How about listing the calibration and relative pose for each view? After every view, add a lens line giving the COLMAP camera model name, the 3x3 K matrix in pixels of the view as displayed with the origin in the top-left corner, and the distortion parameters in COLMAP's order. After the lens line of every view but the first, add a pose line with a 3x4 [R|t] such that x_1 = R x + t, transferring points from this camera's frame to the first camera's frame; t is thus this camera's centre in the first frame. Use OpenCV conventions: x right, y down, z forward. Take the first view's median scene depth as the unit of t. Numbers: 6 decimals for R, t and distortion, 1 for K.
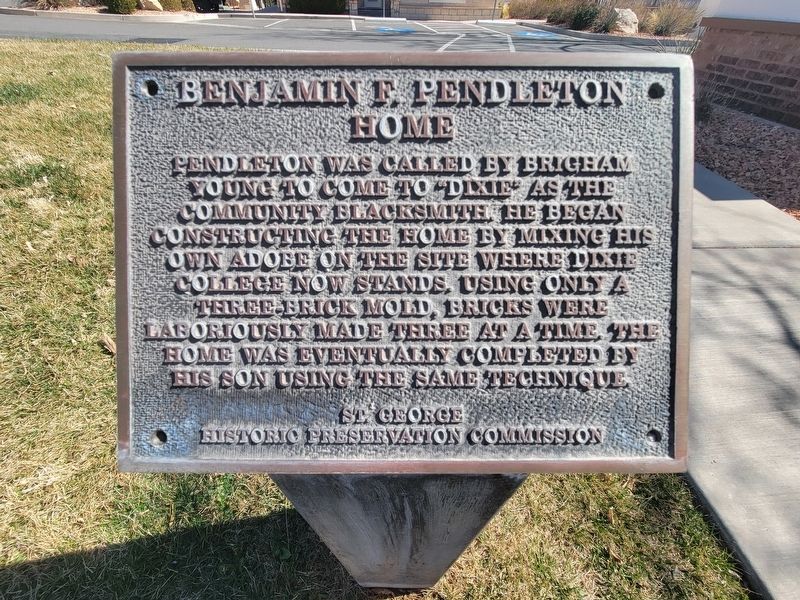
lens RADIAL K [[322.9, 0, 400.0], [0, 322.9, 300.0], [0, 0, 1]] dist [-0.001452, -0.000242]
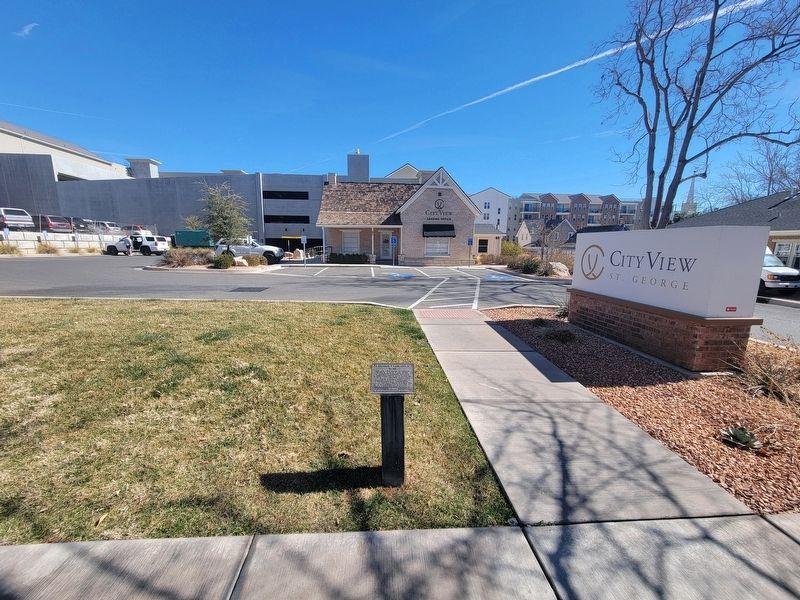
lens RADIAL K [[322.9, 0, 400.0], [0, 322.9, 300.0], [0, 0, 1]] dist [-0.001452, -0.000242]
pose [[0.999828, -0.003579, -0.018200, 0.008464], [-0.007013, 0.835455, -0.549514, 0.076225], [0.017172, 0.549547, 0.835286, -0.199749]]
